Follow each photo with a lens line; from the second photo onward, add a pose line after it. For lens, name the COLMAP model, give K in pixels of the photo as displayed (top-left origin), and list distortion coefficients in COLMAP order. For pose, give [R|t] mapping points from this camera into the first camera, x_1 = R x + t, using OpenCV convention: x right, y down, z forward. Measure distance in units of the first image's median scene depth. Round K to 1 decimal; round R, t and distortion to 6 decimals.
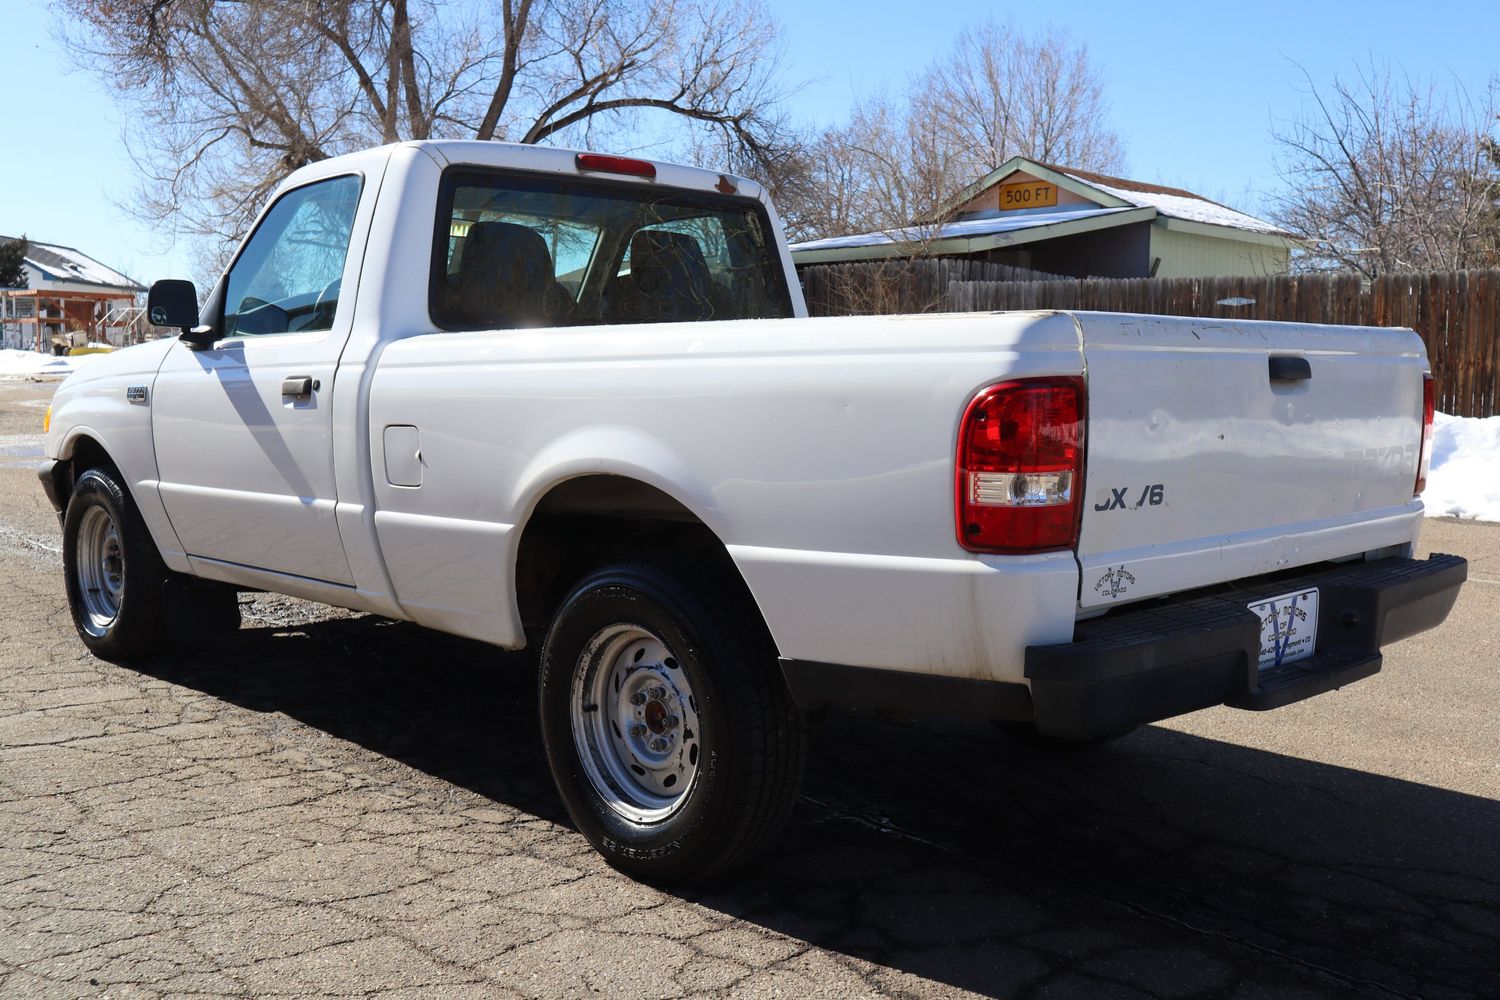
lens RADIAL K [[1420.3, 0, 752.1], [0, 1420.3, 489.6], [0, 0, 1]] dist [0.022677, 0.000000]
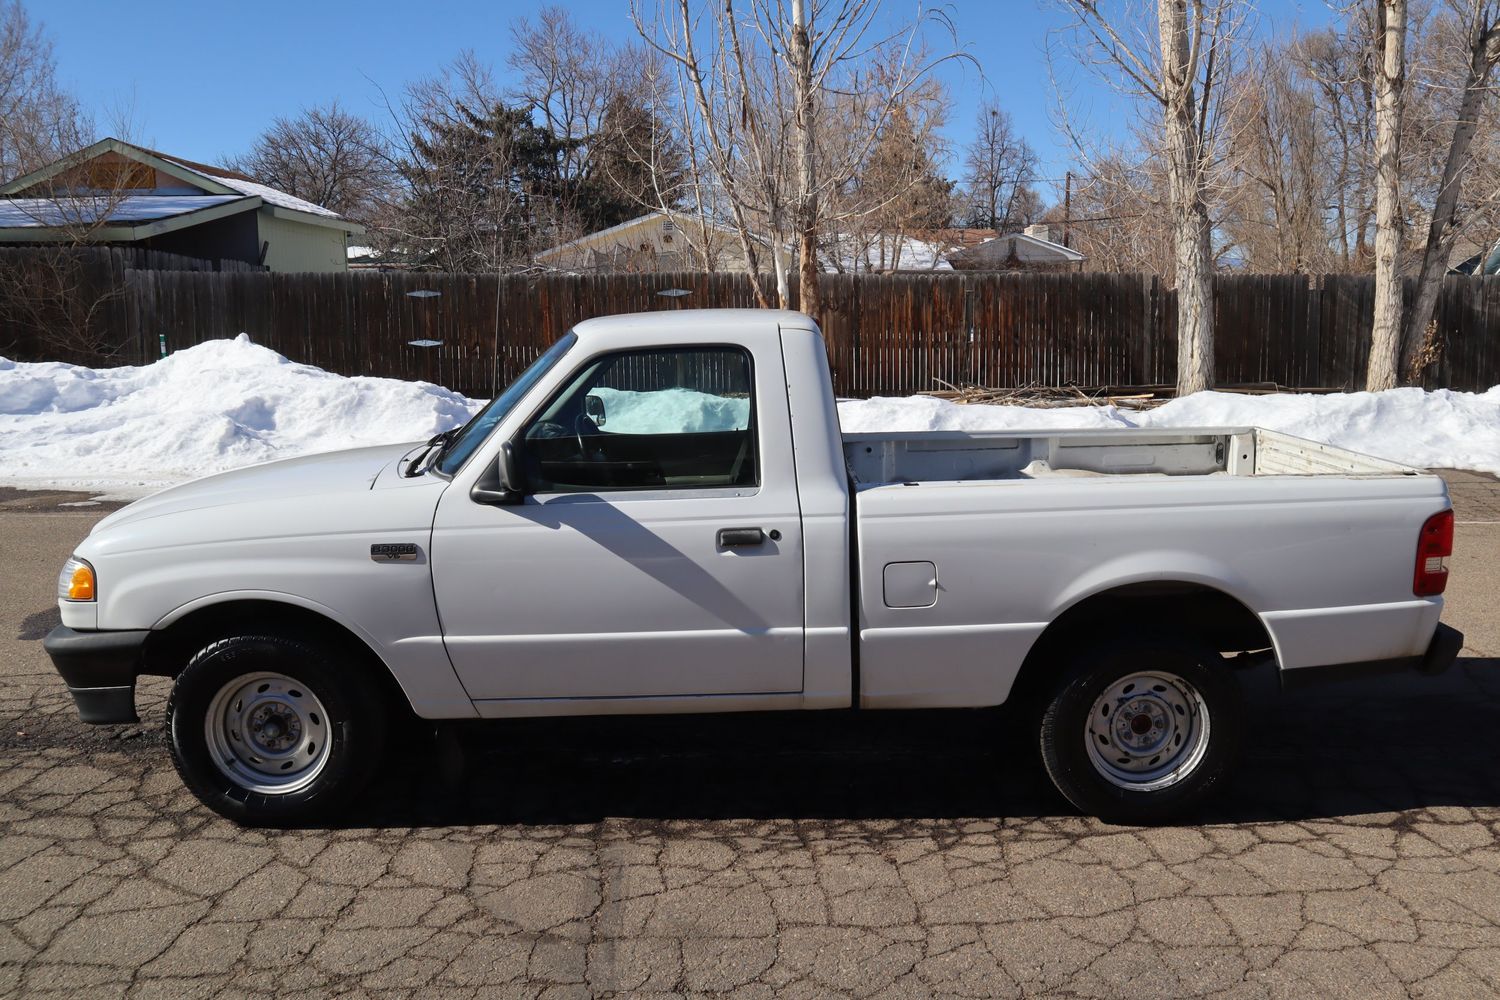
lens RADIAL K [[1226.3, 0, 745.6], [0, 1226.3, 469.3], [0, 0, 1]] dist [-0.053183, 0.018441]
pose [[0.700693, -0.113359, 0.704400, -1.025022], [0.078492, 0.993552, 0.081813, -0.210886], [-0.709132, -0.002036, 0.705072, 0.285431]]
